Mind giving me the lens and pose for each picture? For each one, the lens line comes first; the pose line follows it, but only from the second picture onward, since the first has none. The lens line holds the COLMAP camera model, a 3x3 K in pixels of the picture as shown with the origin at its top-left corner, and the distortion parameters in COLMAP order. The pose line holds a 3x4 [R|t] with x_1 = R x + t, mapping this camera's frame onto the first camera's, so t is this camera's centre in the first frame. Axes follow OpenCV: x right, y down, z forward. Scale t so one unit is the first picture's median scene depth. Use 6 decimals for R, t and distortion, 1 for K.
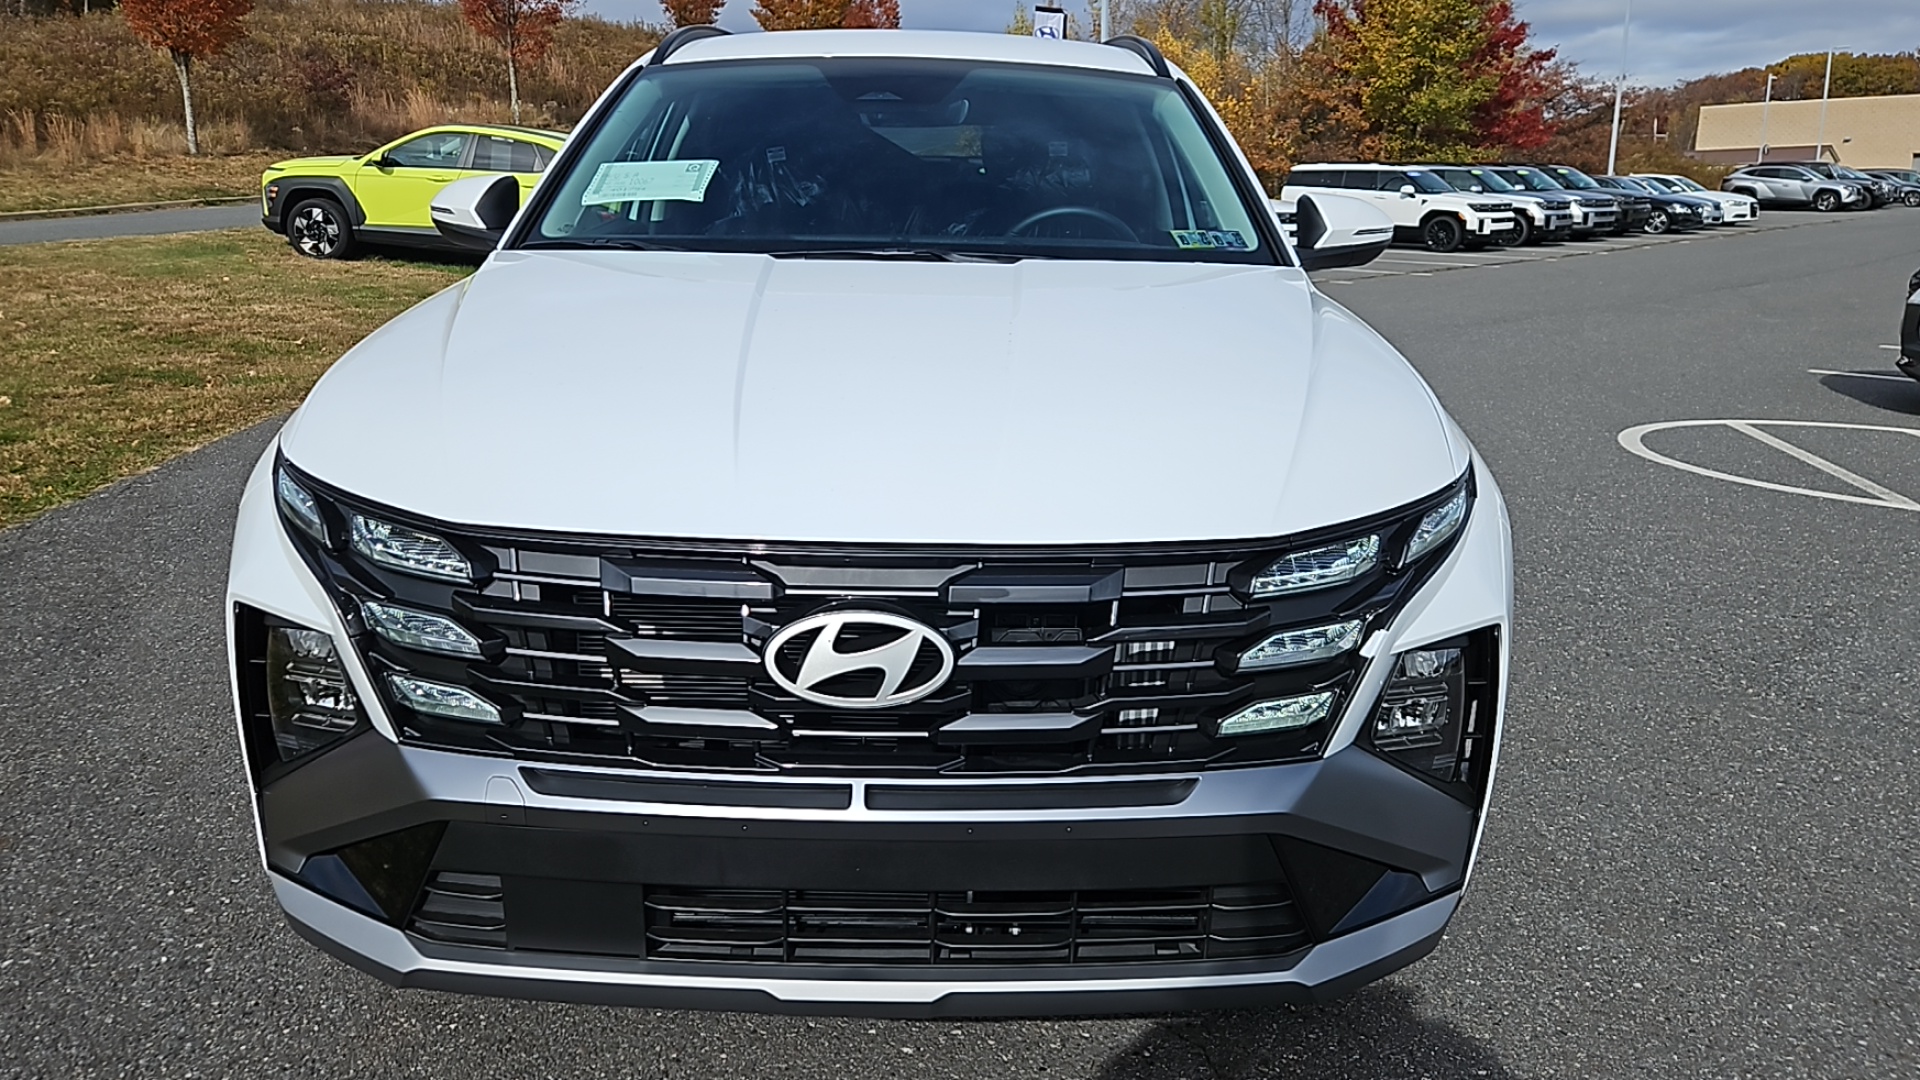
lens RADIAL K [[1393.8, 0, 942.2], [0, 1393.8, 535.6], [0, 0, 1]] dist [0.059659, -0.034391]
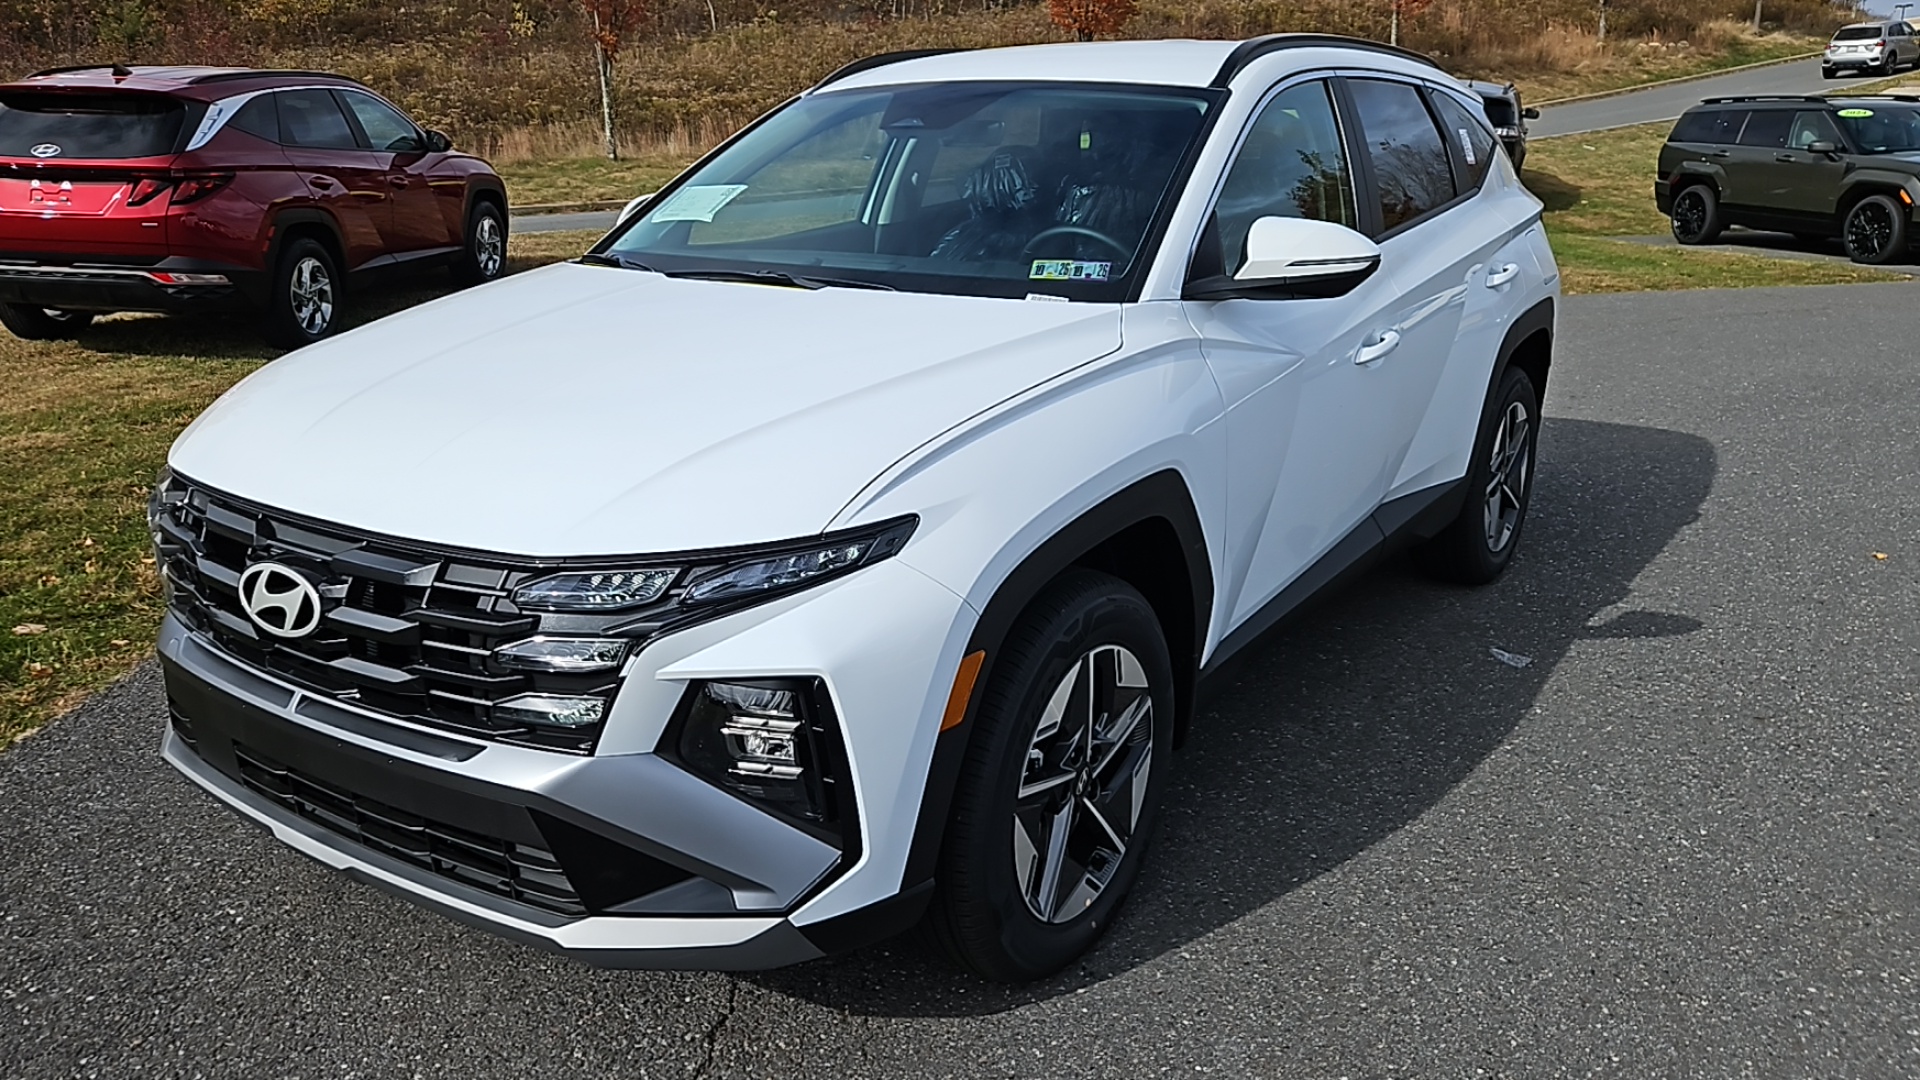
lens RADIAL K [[1393.8, 0, 942.2], [0, 1393.8, 535.6], [0, 0, 1]] dist [0.059659, -0.034391]
pose [[0.817688, 0.139561, -0.558488, 1.165961], [-0.121335, 0.990156, 0.069782, -0.139531], [0.562729, 0.010704, 0.826572, 0.222108]]
